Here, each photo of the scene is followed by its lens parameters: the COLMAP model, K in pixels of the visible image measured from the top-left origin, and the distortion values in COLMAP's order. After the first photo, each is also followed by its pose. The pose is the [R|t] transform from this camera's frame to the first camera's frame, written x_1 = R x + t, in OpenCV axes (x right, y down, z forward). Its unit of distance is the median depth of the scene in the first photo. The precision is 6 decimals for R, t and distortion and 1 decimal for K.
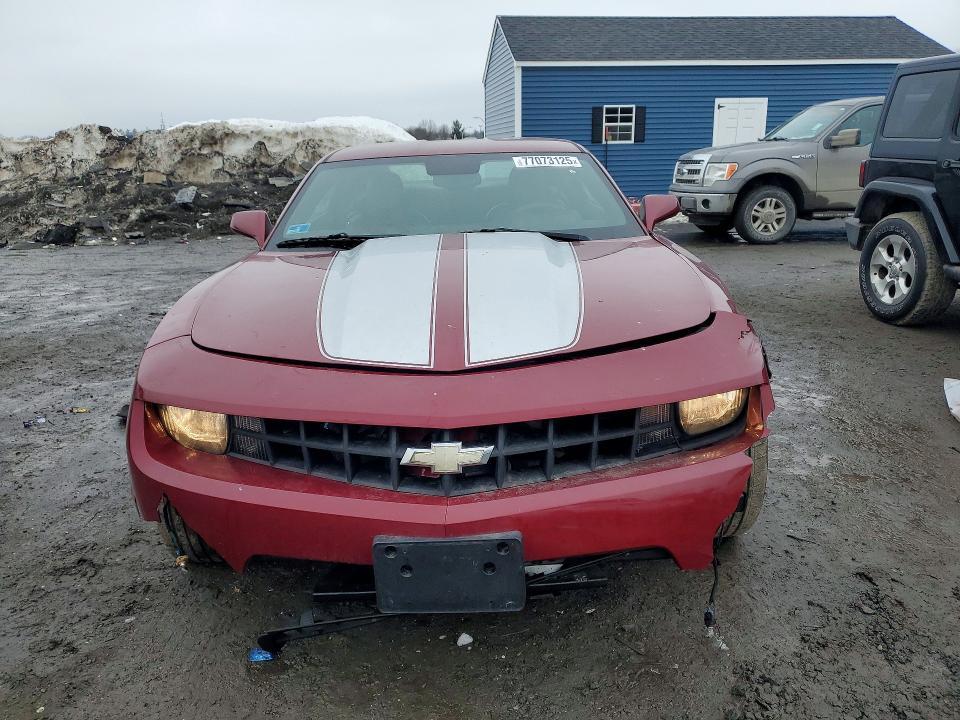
lens RADIAL K [[683.0, 0, 480.0], [0, 683.0, 360.0], [0, 0, 1]] dist [0.003156, 0.002891]
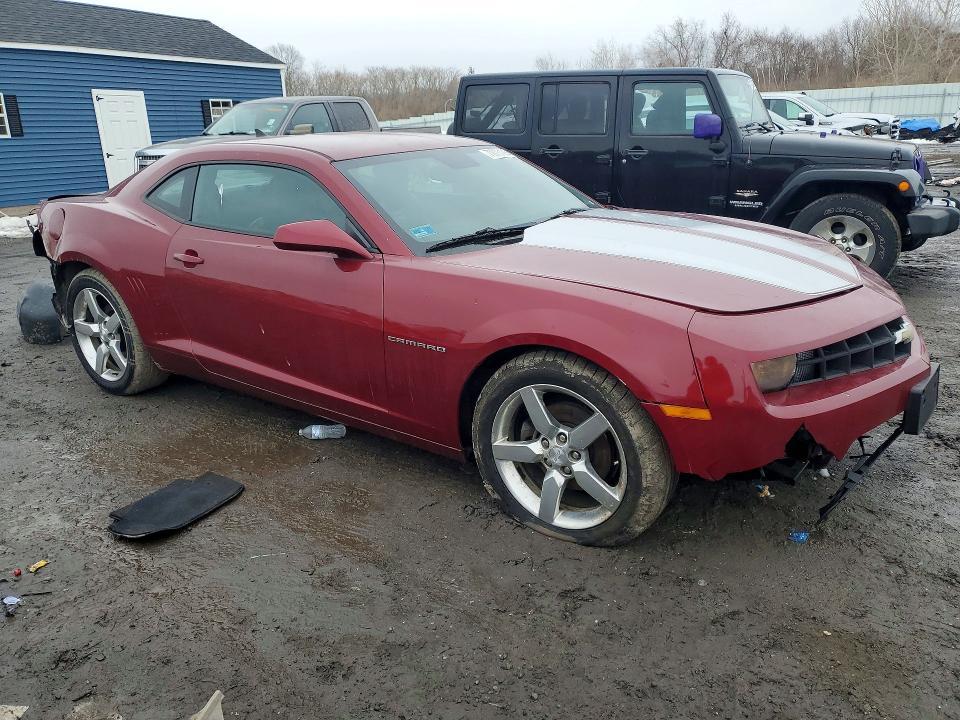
lens RADIAL K [[667.5, 0, 480.0], [0, 667.5, 360.0], [0, 0, 1]] dist [0.004642, 0.002070]
pose [[0.642794, -0.247441, 0.724975, -0.334709], [0.236660, 0.964244, 0.119273, -0.040209], [-0.728565, 0.094905, 0.678370, 0.120101]]
